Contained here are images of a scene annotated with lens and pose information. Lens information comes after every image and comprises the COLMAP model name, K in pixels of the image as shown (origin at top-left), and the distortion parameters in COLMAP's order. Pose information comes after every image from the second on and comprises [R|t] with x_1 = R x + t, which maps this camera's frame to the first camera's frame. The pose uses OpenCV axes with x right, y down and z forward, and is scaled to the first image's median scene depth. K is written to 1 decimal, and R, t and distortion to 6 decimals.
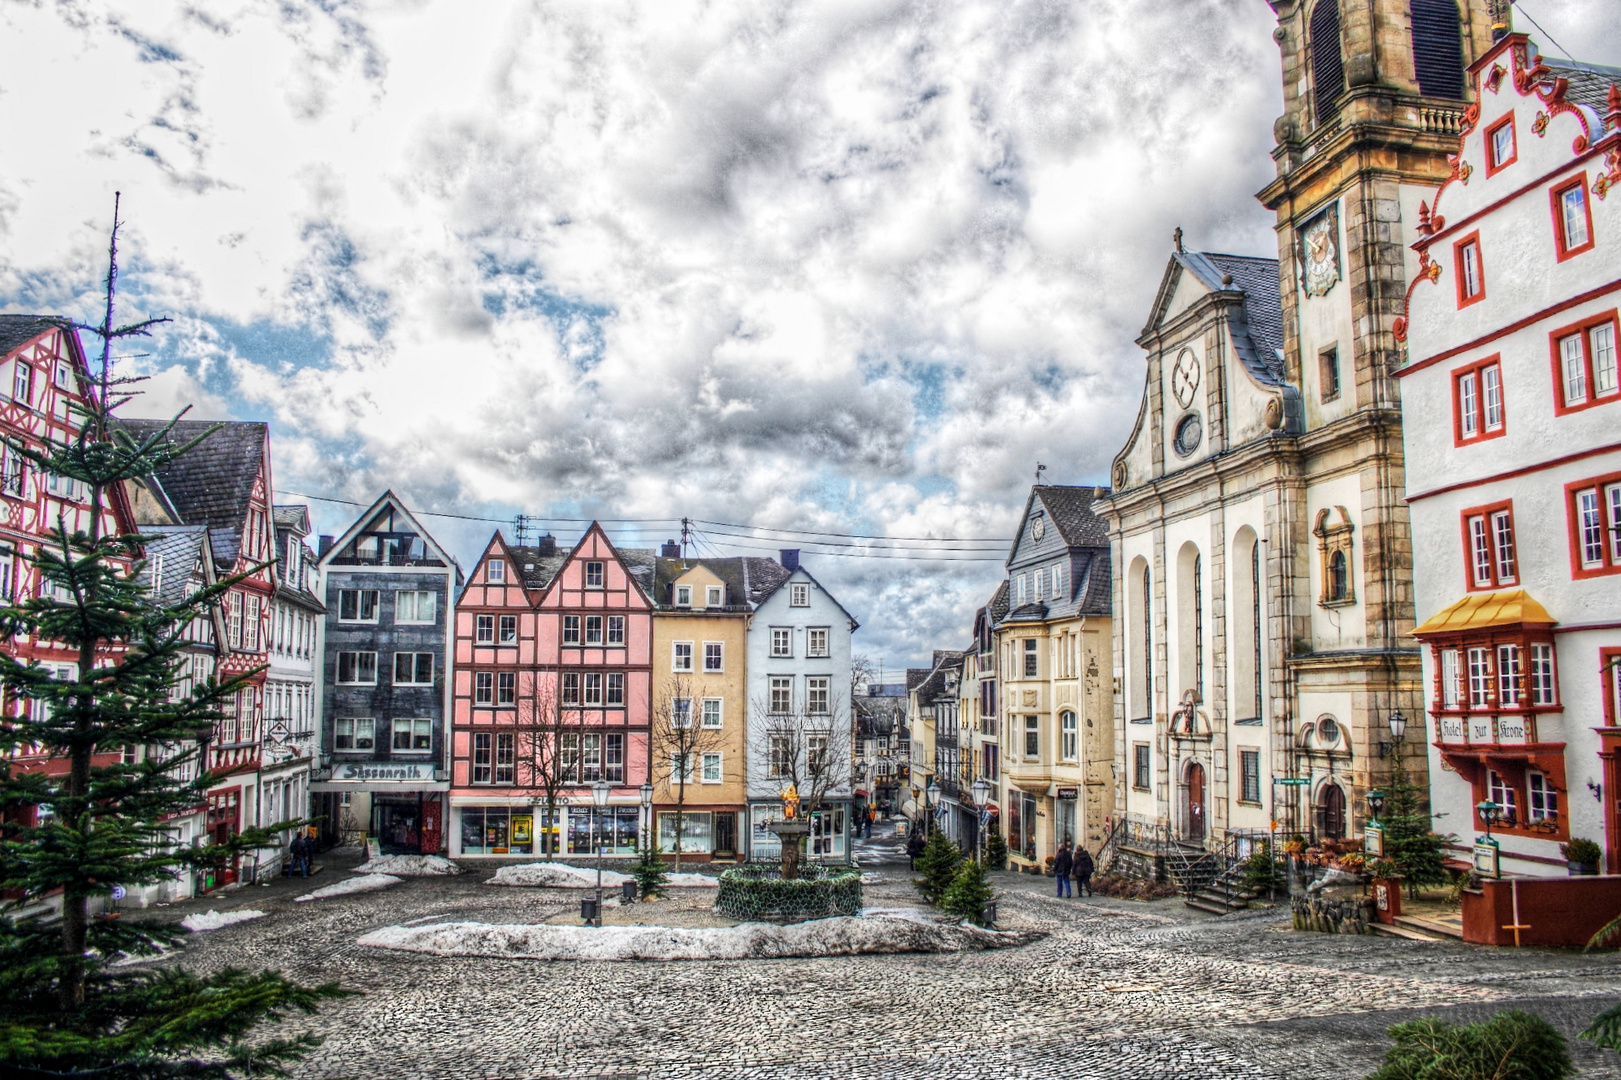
lens RADIAL K [[1281.2, 0, 810.5], [0, 1281.2, 540.0], [0, 0, 1]] dist [-0.000942, 0.000164]
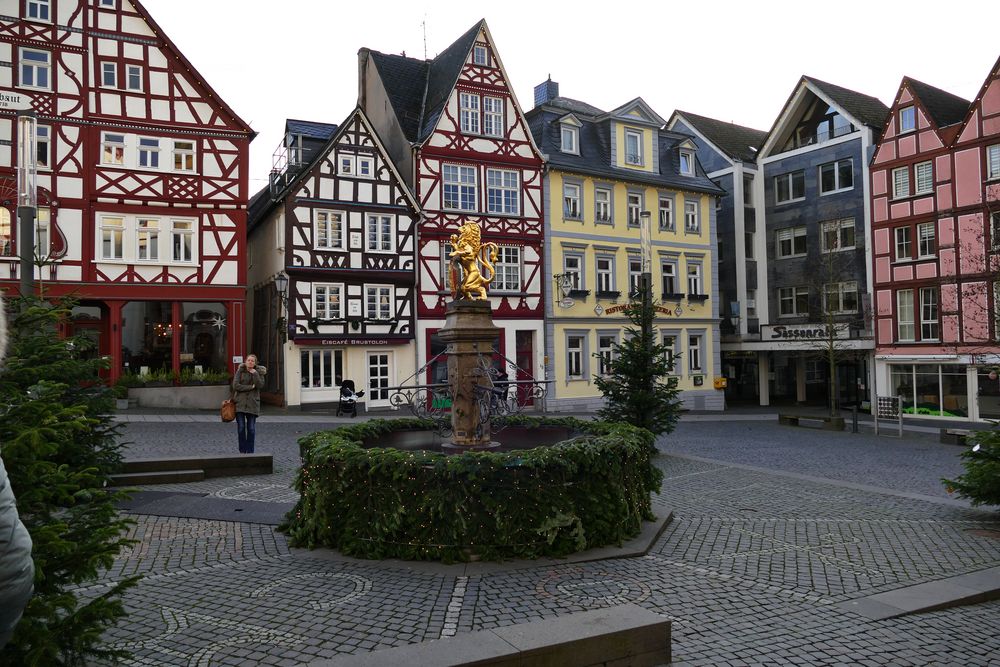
lens RADIAL K [[790.4, 0, 500.0], [0, 790.4, 333.5], [0, 0, 1]] dist [-0.000942, 0.000164]
pose [[0.299728, -0.059188, -0.952187, 0.208941], [0.132194, 0.991022, -0.019990, 0.152077], [0.944822, -0.119881, 0.304861, 0.520787]]
